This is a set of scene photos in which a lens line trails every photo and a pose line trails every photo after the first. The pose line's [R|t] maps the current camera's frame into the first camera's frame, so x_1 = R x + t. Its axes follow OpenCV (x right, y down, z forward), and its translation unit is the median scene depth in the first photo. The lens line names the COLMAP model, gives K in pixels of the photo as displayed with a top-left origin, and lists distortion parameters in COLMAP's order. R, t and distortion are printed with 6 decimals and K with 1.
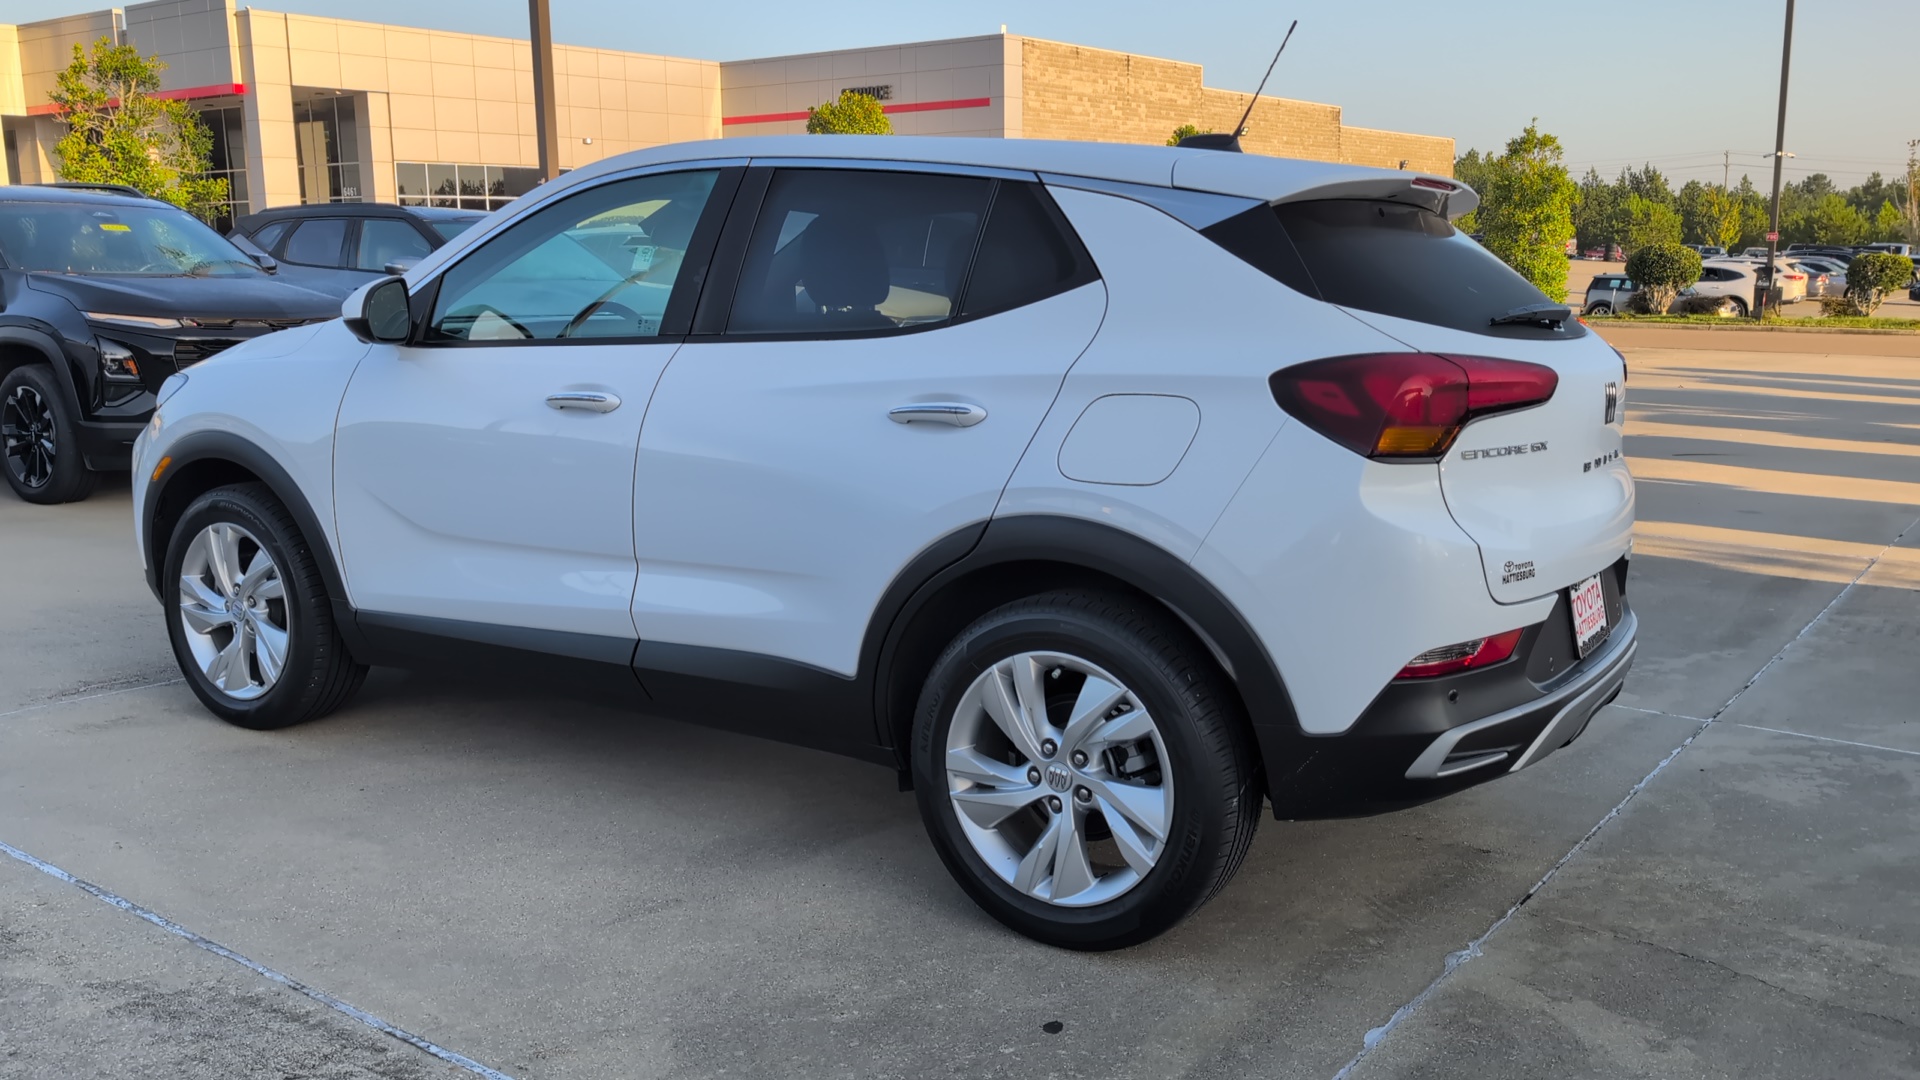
lens RADIAL K [[1613.7, 0, 980.2], [0, 1613.7, 535.7], [0, 0, 1]] dist [0.020089, -0.012545]
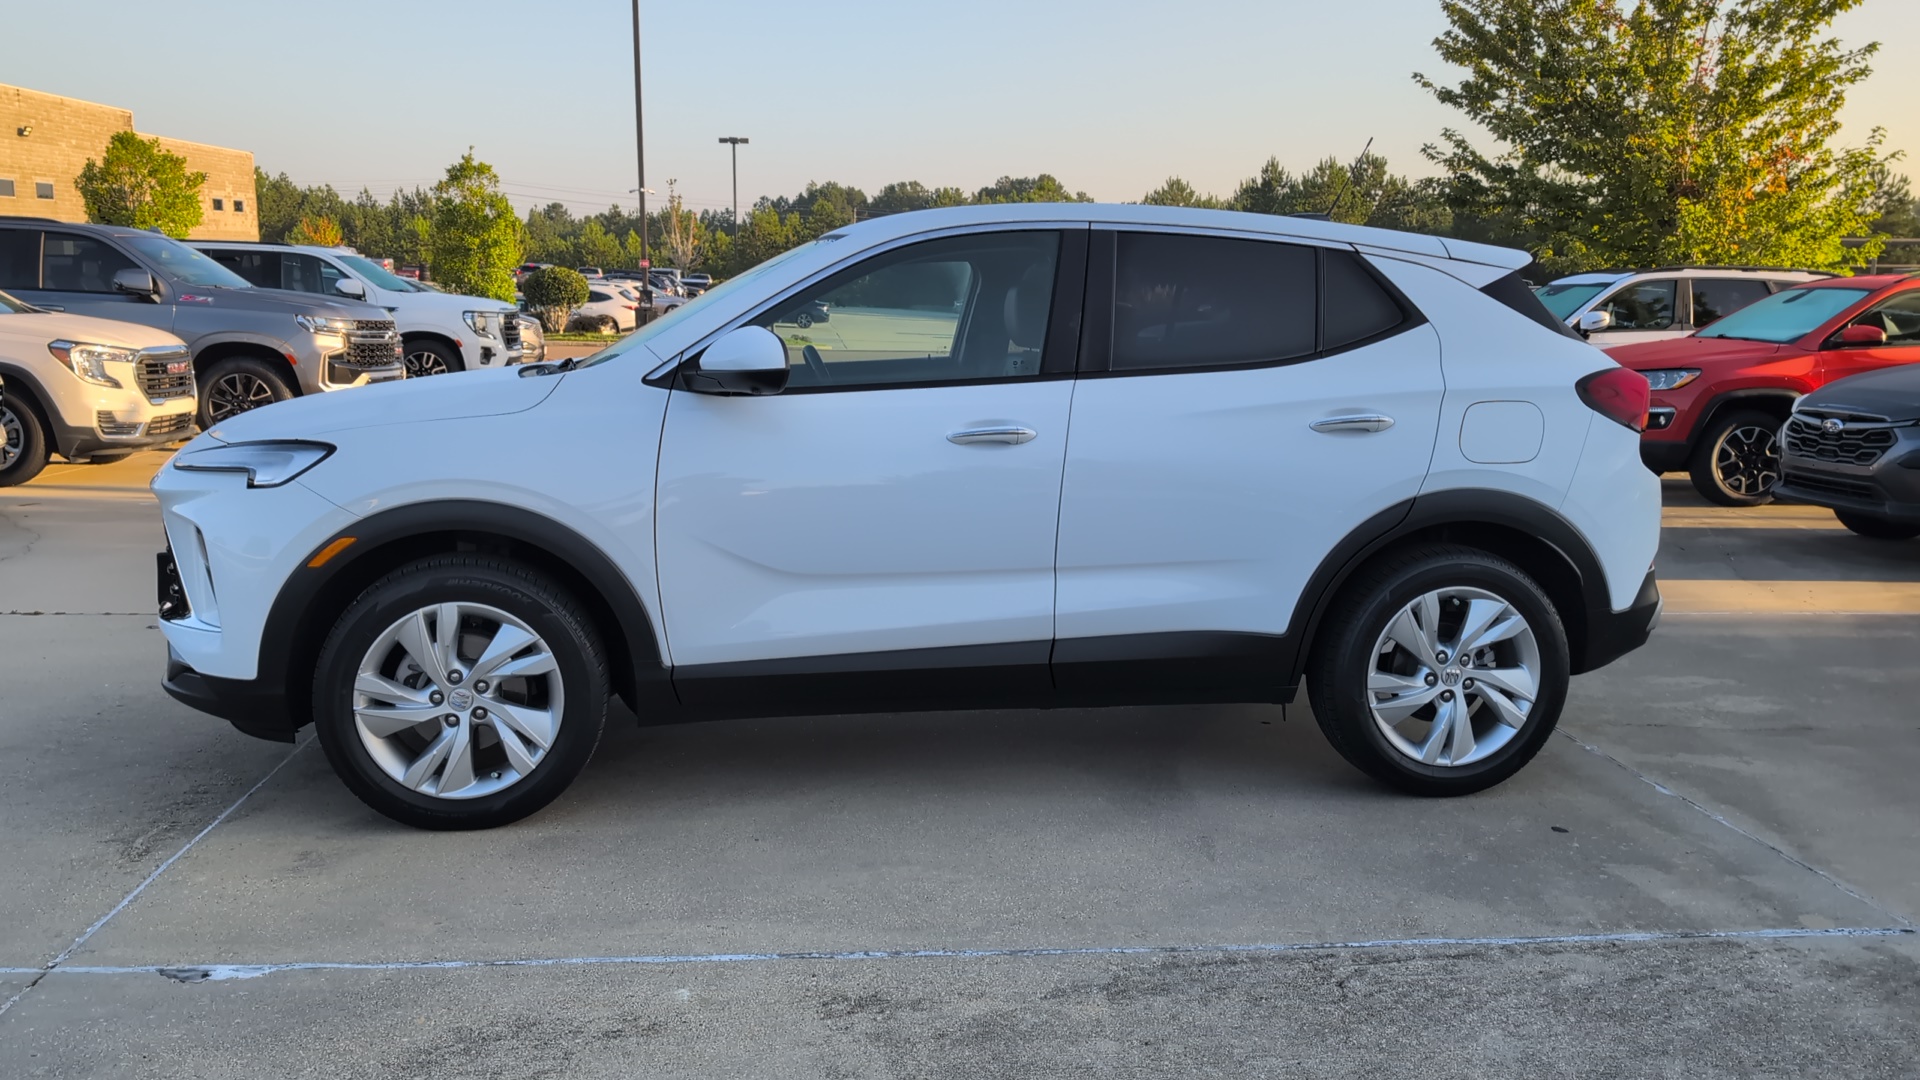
lens RADIAL K [[1609.3, 0, 964.7], [0, 1609.3, 547.8], [0, 0, 1]] dist [0.028709, -0.039407]
pose [[0.750702, -0.102672, 0.652614, -1.149982], [0.105030, 0.993834, 0.035538, -0.055151], [-0.652239, 0.041866, 0.756857, 0.202544]]
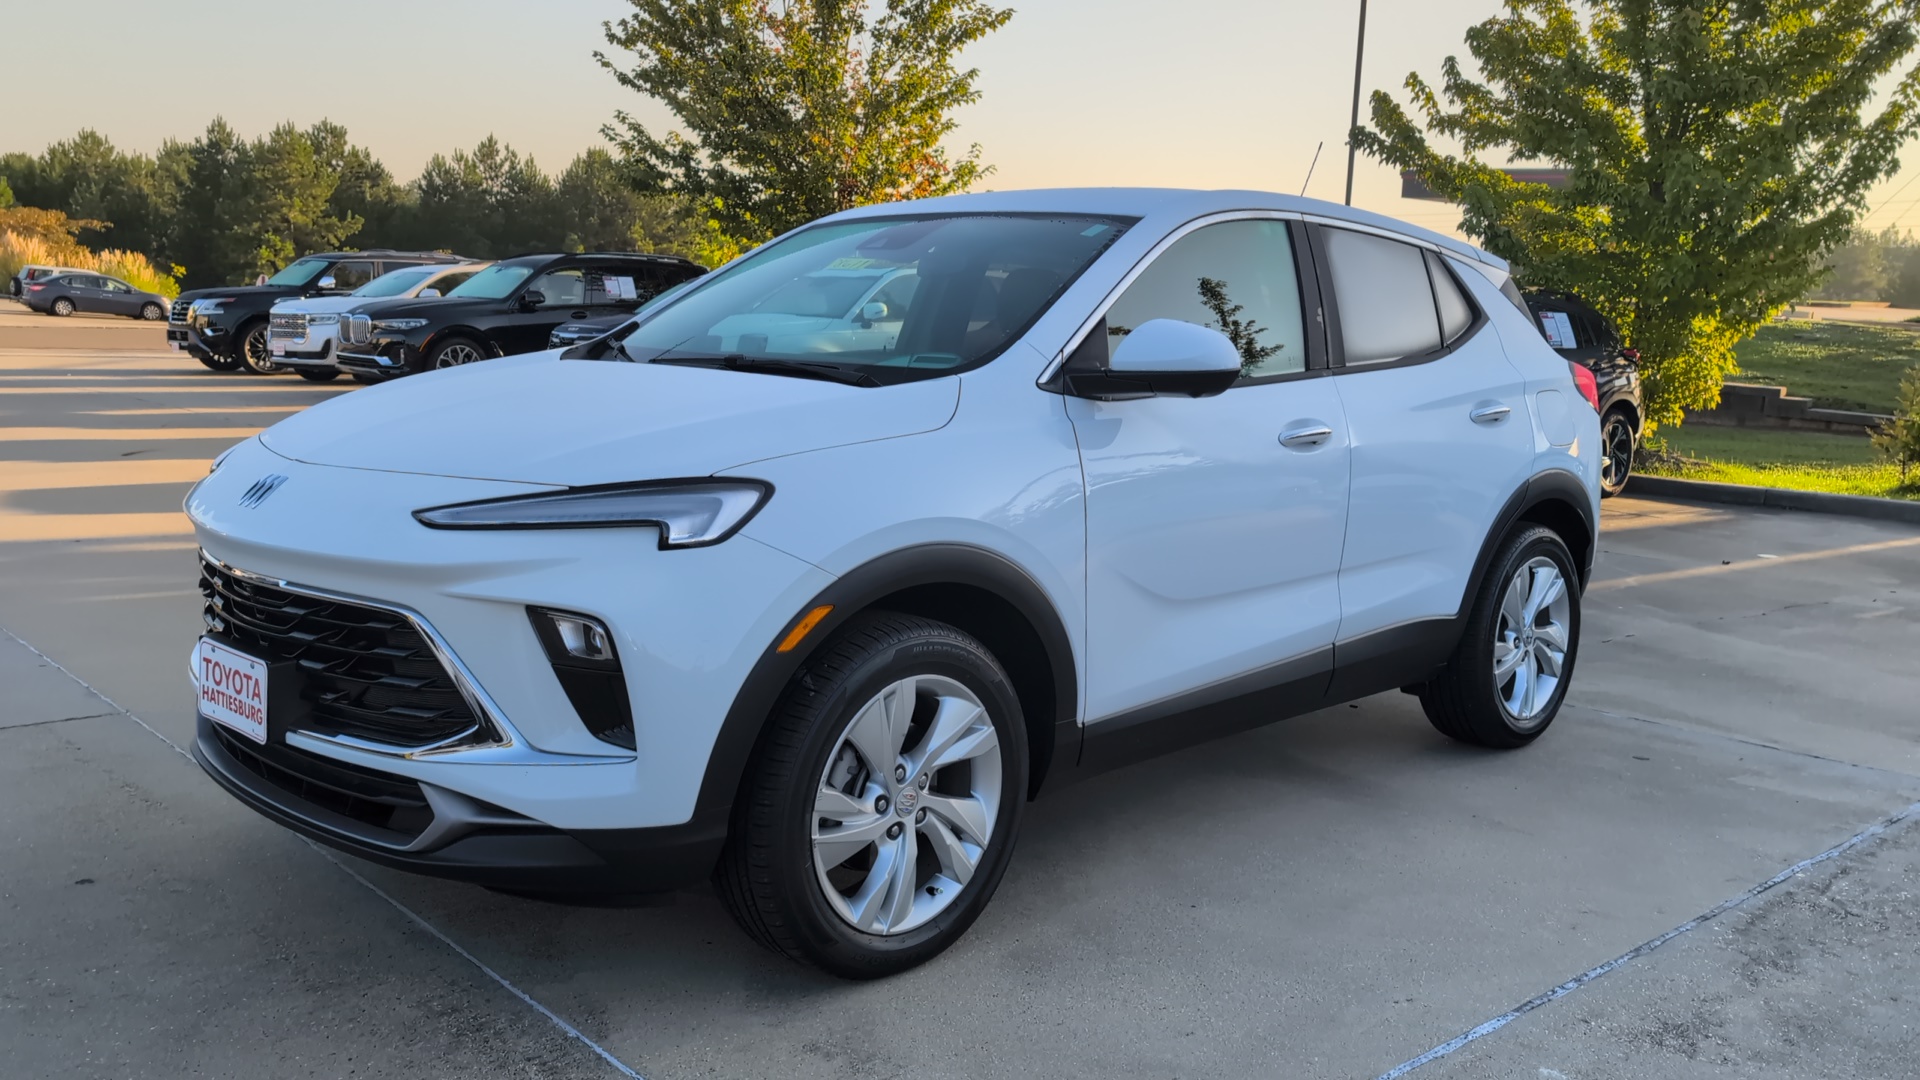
lens RADIAL K [[1609.3, 0, 964.7], [0, 1609.3, 547.8], [0, 0, 1]] dist [0.028709, -0.039407]
pose [[0.213759, -0.150346, 0.965248, -1.536351], [0.129016, 0.983776, 0.124660, -0.199401], [-0.968329, 0.097885, 0.229688, 1.136506]]
